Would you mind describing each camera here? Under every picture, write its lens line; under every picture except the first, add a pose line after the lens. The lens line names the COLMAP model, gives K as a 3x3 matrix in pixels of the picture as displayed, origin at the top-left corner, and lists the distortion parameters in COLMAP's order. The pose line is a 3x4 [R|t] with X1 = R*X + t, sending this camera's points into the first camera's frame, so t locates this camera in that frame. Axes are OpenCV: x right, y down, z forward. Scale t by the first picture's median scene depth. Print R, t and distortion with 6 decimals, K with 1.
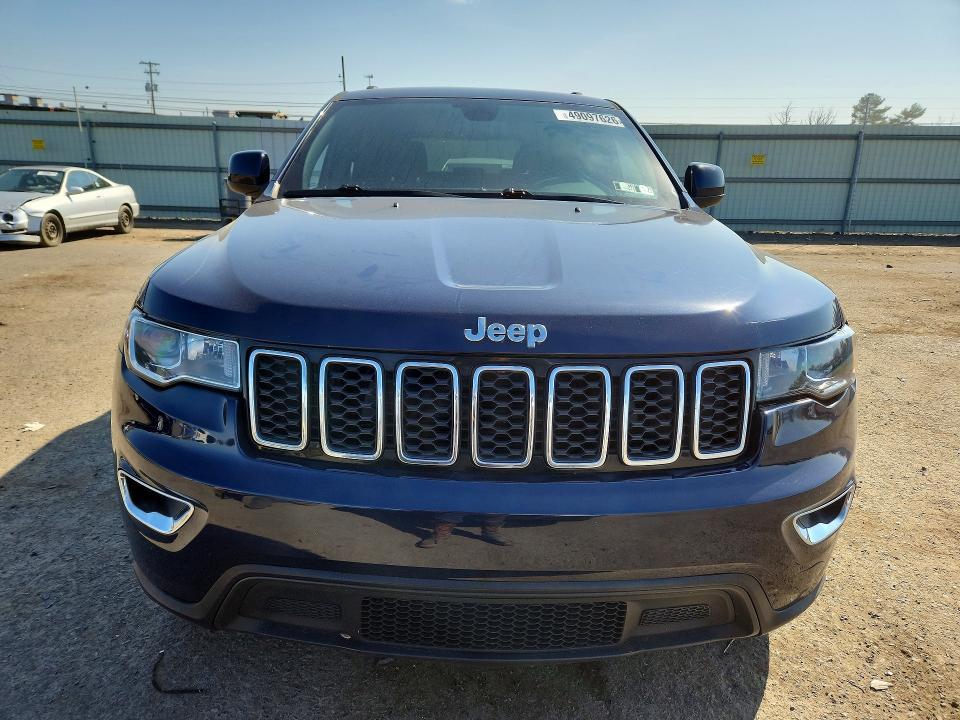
lens RADIAL K [[749.5, 0, 478.6], [0, 749.5, 363.1], [0, 0, 1]] dist [0.012691, 0.013521]
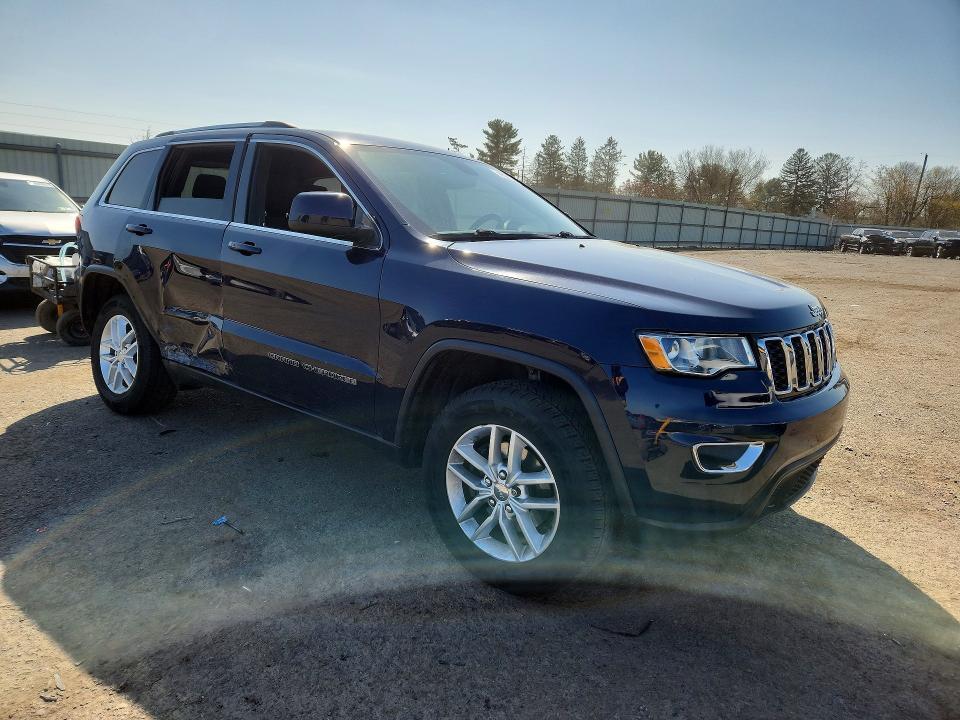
lens RADIAL K [[749.5, 0, 479.3], [0, 749.5, 361.4], [0, 0, 1]] dist [0.012691, 0.013521]
pose [[0.553188, -0.160991, 0.817352, -1.234098], [0.178990, 0.981204, 0.072123, -0.124768], [-0.813600, 0.106400, 0.571606, 0.363061]]
